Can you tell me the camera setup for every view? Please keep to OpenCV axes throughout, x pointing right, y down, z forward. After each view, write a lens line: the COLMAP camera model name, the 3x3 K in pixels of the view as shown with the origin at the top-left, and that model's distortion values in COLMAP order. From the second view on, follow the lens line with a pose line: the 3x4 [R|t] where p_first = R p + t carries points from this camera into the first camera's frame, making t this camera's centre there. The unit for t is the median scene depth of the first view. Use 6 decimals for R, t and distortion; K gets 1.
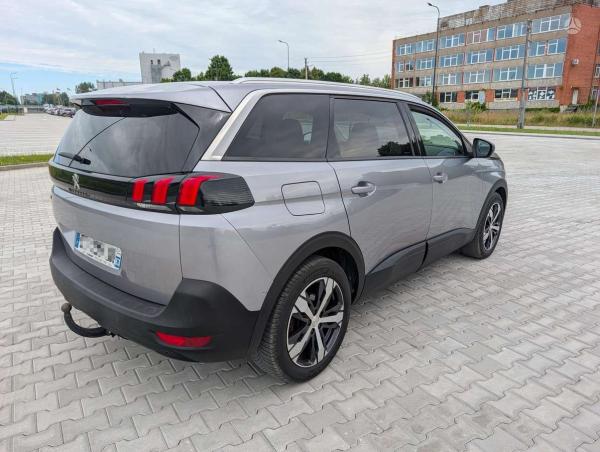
lens RADIAL K [[430.7, 0, 300.0], [0, 430.7, 226.0], [0, 0, 1]] dist [0.005473, -0.000568]
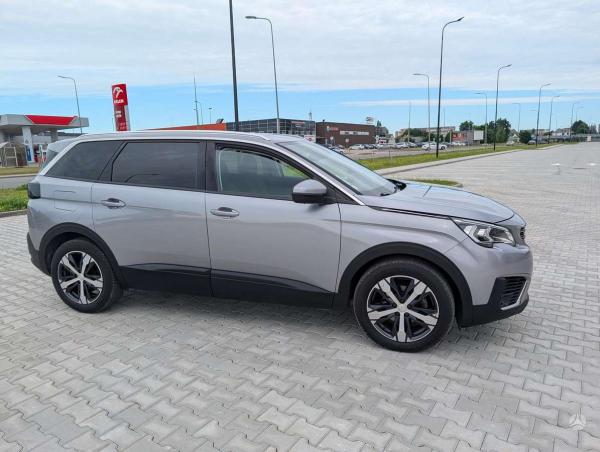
lens RADIAL K [[430.7, 0, 300.0], [0, 430.7, 226.0], [0, 0, 1]] dist [0.005473, -0.000568]
pose [[0.417508, 0.158294, -0.894780, 1.407970], [-0.216423, 0.973695, 0.071271, -0.208130], [0.882524, 0.163895, 0.440783, 0.744377]]
